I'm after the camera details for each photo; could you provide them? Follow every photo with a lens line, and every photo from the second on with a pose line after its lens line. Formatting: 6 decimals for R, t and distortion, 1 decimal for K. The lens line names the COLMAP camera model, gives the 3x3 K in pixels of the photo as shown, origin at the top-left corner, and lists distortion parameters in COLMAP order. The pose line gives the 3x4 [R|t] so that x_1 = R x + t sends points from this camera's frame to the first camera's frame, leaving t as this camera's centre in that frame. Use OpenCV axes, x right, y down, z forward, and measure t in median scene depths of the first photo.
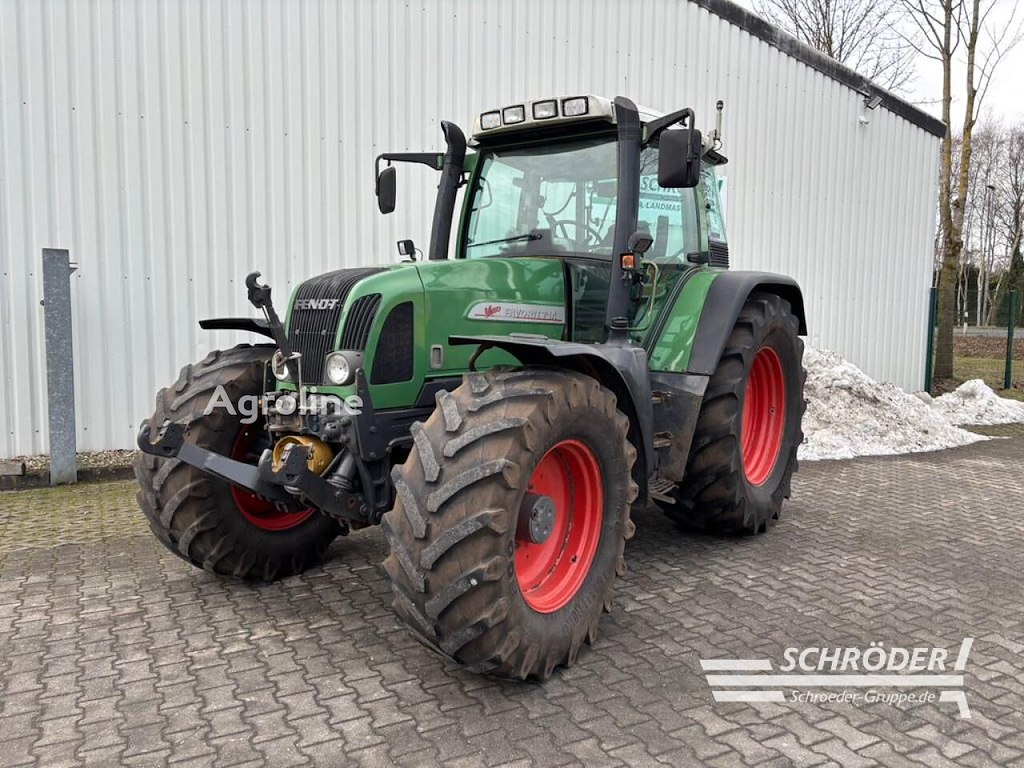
lens RADIAL K [[721.6, 0, 512.0], [0, 721.6, 384.0], [0, 0, 1]] dist [-0.002247, -0.005580]
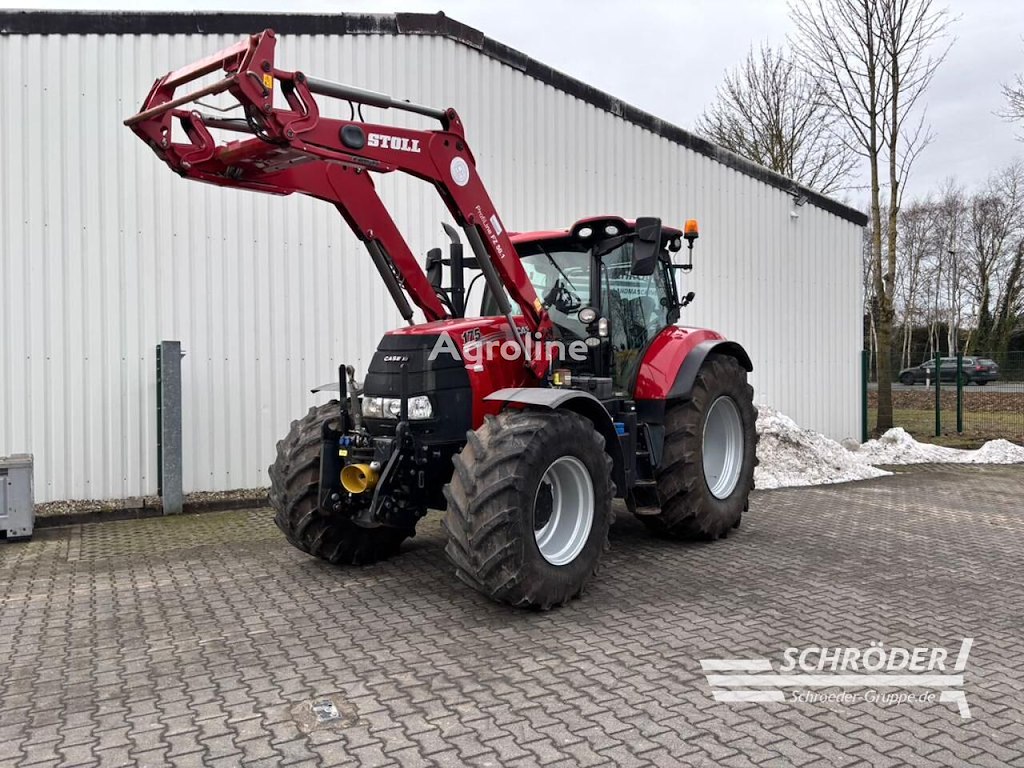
lens RADIAL K [[721.6, 0, 512.0], [0, 721.6, 384.0], [0, 0, 1]] dist [-0.002247, -0.005580]
pose [[0.999811, -0.019336, 0.002223, 0.006481], [0.019456, 0.995973, -0.087515, 0.014347], [-0.000522, 0.087541, 0.996161, -0.195515]]
